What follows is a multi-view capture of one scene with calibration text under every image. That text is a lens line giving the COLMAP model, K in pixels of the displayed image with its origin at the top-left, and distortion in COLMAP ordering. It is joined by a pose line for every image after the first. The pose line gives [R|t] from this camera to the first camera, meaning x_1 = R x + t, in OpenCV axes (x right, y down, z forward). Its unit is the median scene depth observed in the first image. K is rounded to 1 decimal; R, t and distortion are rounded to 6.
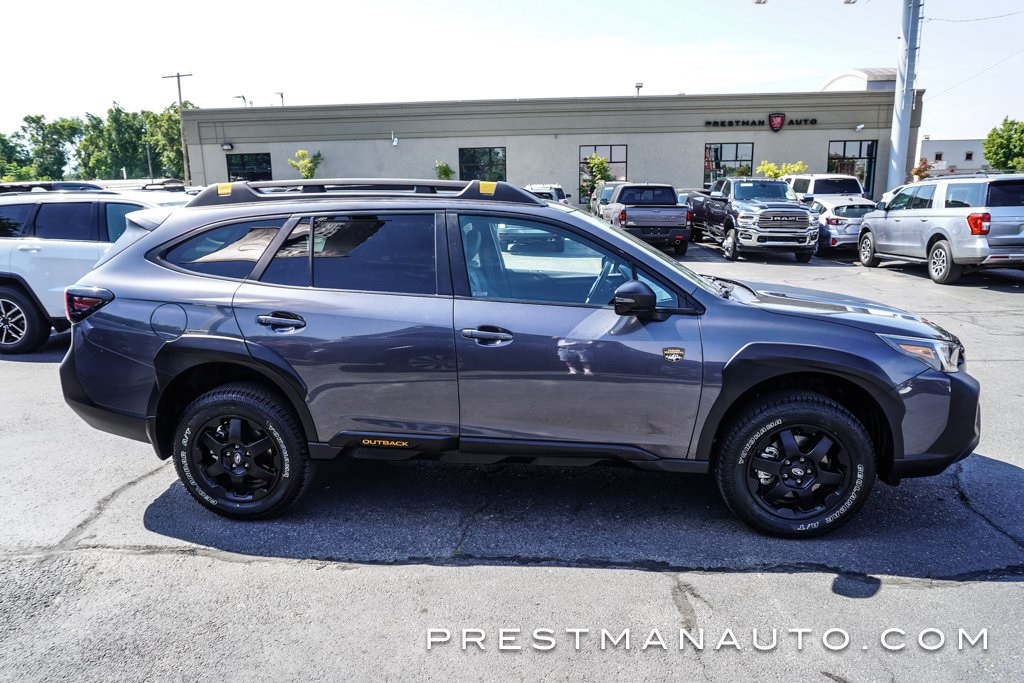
lens RADIAL K [[693.5, 0, 494.9], [0, 693.5, 337.9], [0, 0, 1]] dist [-0.019757, 0.011360]
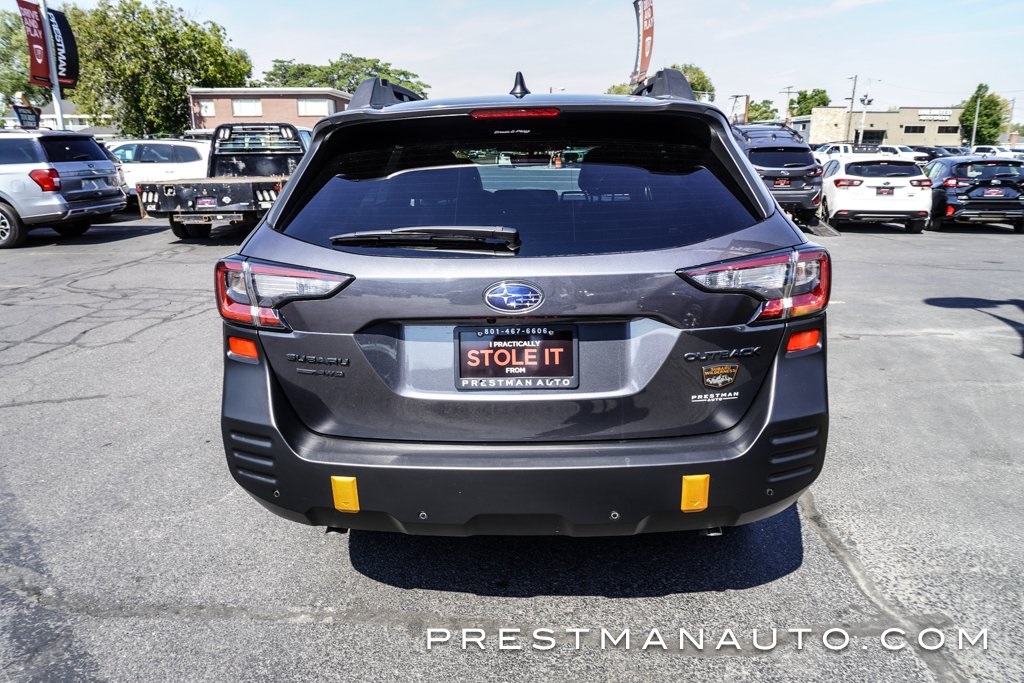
lens RADIAL K [[693.5, 0, 525.7], [0, 693.5, 343.0], [0, 0, 1]] dist [-0.019757, 0.011360]
pose [[-0.075637, -0.251770, 0.964827, -0.249464], [0.209404, 0.942011, 0.262232, -0.041851], [-0.974899, 0.221873, -0.018529, 0.275319]]
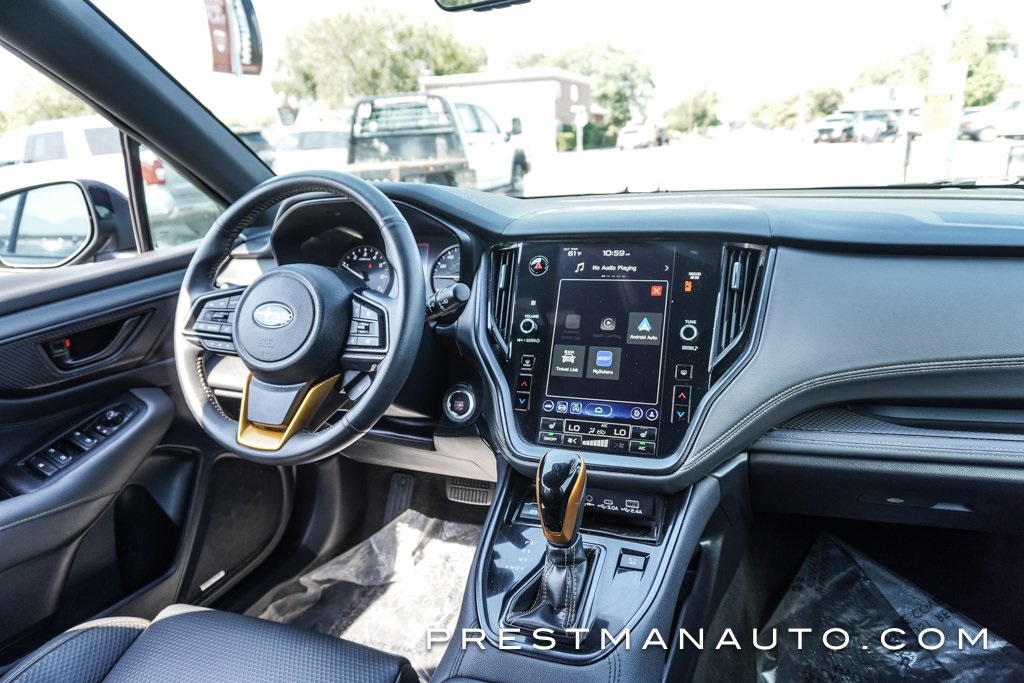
lens RADIAL K [[693.5, 0, 518.6], [0, 693.5, 339.0], [0, 0, 1]] dist [-0.019757, 0.011360]
pose [[0.258756, -0.262176, 0.929682, -0.009373], [0.239597, 0.949803, 0.201164, -0.024891], [-0.935756, 0.170696, 0.308584, 0.244819]]
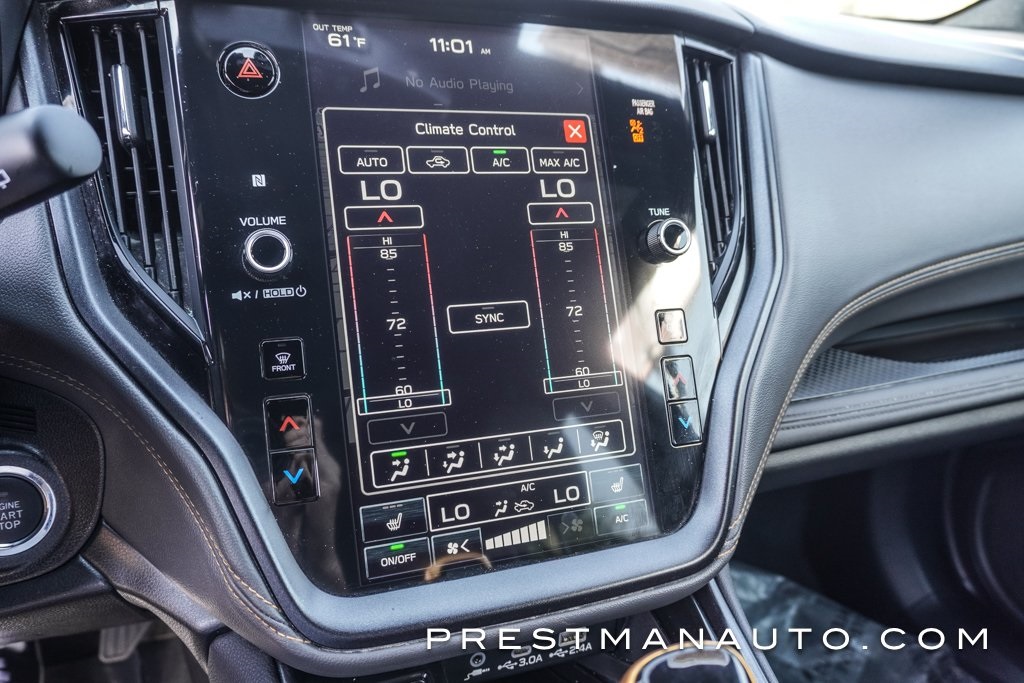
lens RADIAL K [[791.6, 0, 515.4], [0, 791.6, 342.9], [0, 0, 1]] dist [-0.032197, 0.029085]
pose [[-0.468032, -0.365016, 0.804804, 0.022302], [0.102050, 0.882292, 0.459507, -0.021296], [-0.877800, 0.297194, -0.375691, 0.264188]]
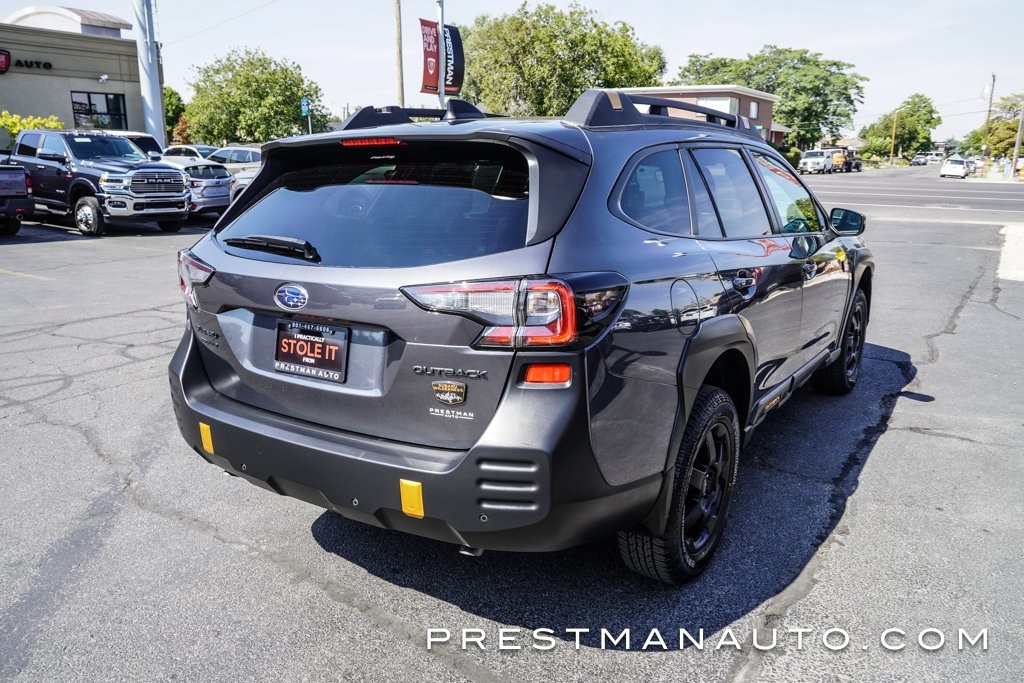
lens RADIAL K [[791.6, 0, 515.4], [0, 791.6, 345.1], [0, 0, 1]] dist [-0.032197, 0.029085]
pose [[0.453714, -0.193497, 0.869887, -0.254646], [0.171020, 0.976904, 0.128102, -0.024214], [-0.874583, 0.090647, 0.476327, 0.170776]]
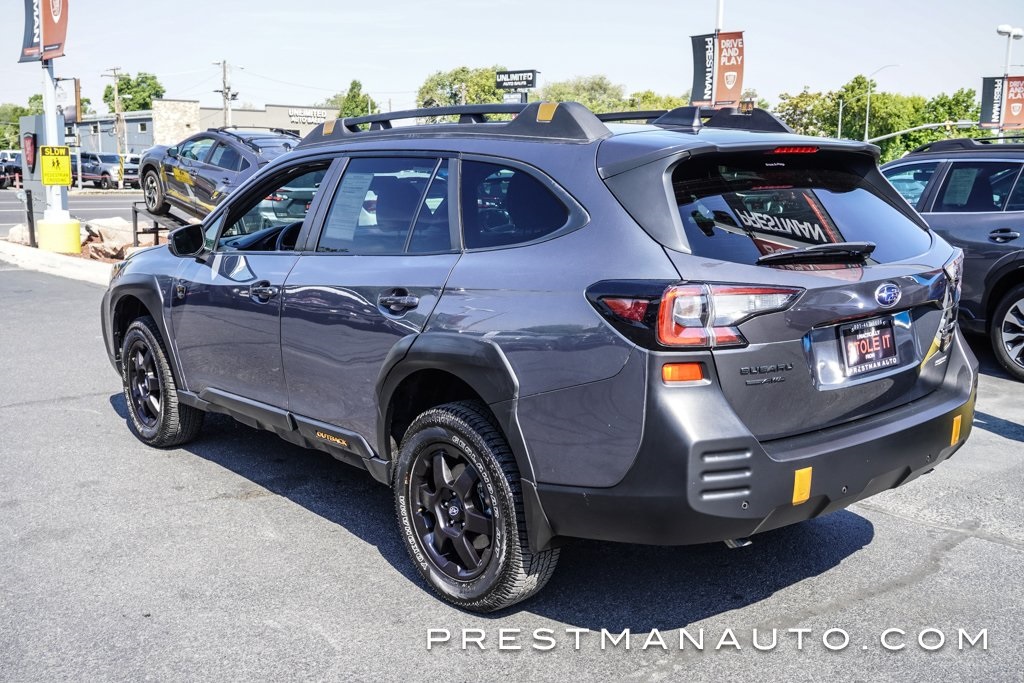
lens RADIAL K [[1053.7, 0, 546.4], [0, 1053.7, 340.2], [0, 0, 1]] dist [-0.022243, 0.000000]
pose [[-0.738366, -0.103934, 0.666343, -0.234336], [0.140041, 0.942887, 0.302246, -0.083600], [-0.659700, 0.316484, -0.681641, 0.458250]]
